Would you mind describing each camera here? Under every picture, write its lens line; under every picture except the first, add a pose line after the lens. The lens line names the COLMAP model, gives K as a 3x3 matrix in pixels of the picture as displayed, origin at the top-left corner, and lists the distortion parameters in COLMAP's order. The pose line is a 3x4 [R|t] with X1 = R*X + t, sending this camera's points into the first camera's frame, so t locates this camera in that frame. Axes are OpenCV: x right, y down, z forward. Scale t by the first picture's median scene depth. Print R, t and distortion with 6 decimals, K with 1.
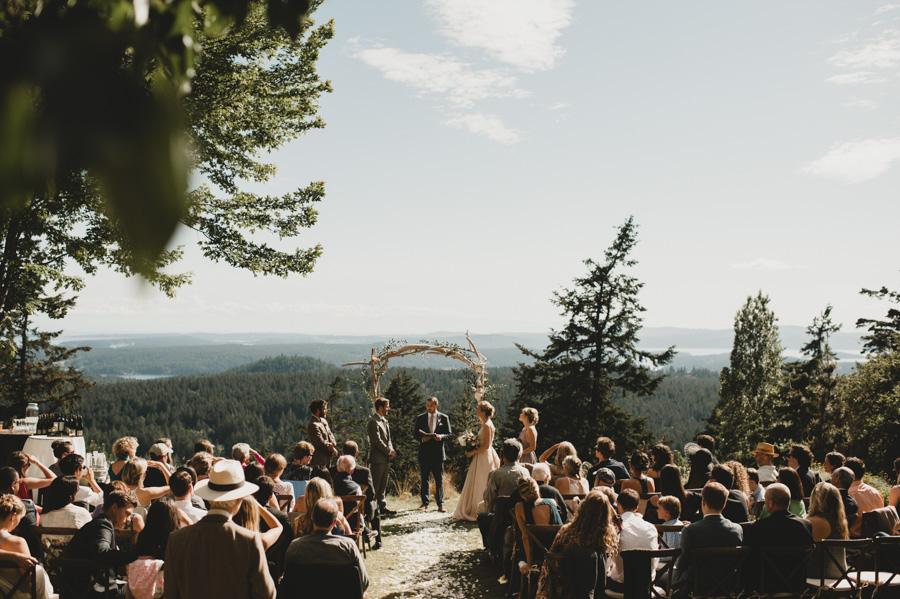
lens RADIAL K [[898.3, 0, 453.3], [0, 898.3, 295.0], [0, 0, 1]] dist [-0.028863, 0.000000]
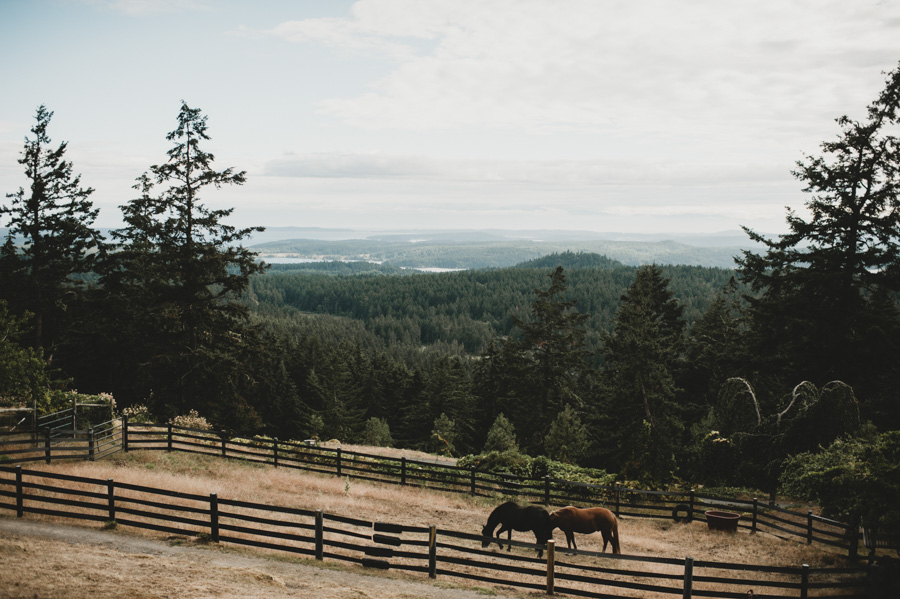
lens RADIAL K [[898.3, 0, 452.5], [0, 898.3, 301.4], [0, 0, 1]] dist [-0.028863, 0.000000]
pose [[0.951743, 0.032884, -0.305131, 0.070235], [0.004740, 0.992549, 0.121752, 0.021906], [0.306861, -0.117323, 0.944495, 0.159199]]
